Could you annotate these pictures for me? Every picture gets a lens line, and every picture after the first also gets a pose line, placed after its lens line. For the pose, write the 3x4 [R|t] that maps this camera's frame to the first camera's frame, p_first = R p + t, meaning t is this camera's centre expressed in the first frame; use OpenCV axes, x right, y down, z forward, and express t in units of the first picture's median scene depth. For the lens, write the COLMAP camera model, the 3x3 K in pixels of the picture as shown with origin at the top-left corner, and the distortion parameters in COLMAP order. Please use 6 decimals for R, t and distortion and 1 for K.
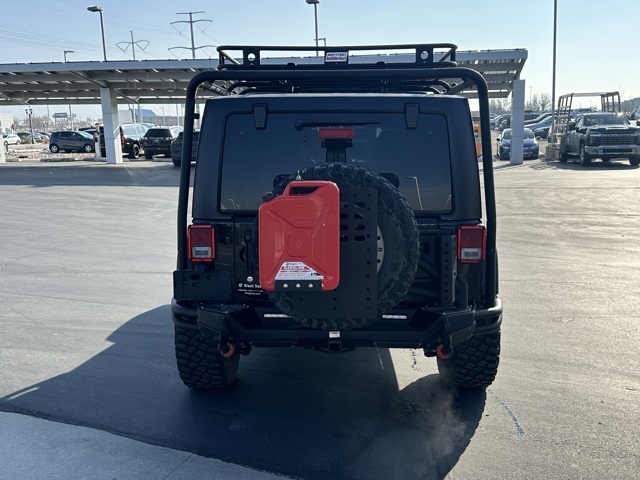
lens RADIAL K [[646.9, 0, 322.4], [0, 646.9, 228.8], [0, 0, 1]] dist [0.171802, -0.341123]
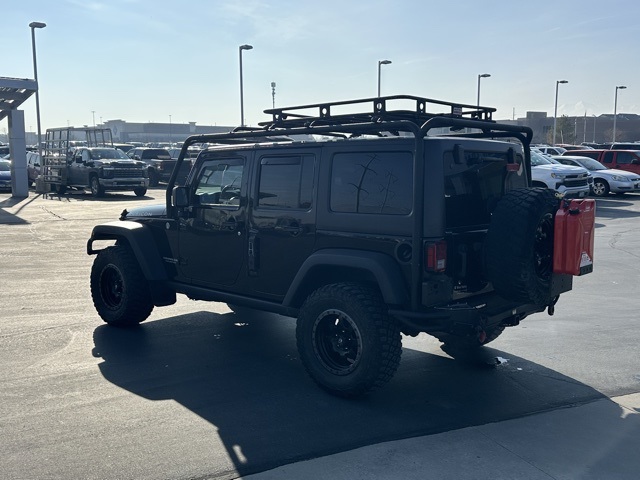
lens RADIAL K [[646.9, 0, 322.4], [0, 646.9, 228.8], [0, 0, 1]] dist [0.171802, -0.341123]
pose [[0.643252, -0.062823, 0.763073, -1.197252], [0.099842, 0.995001, -0.002246, -0.047093], [-0.759117, 0.077632, 0.646309, 0.362023]]
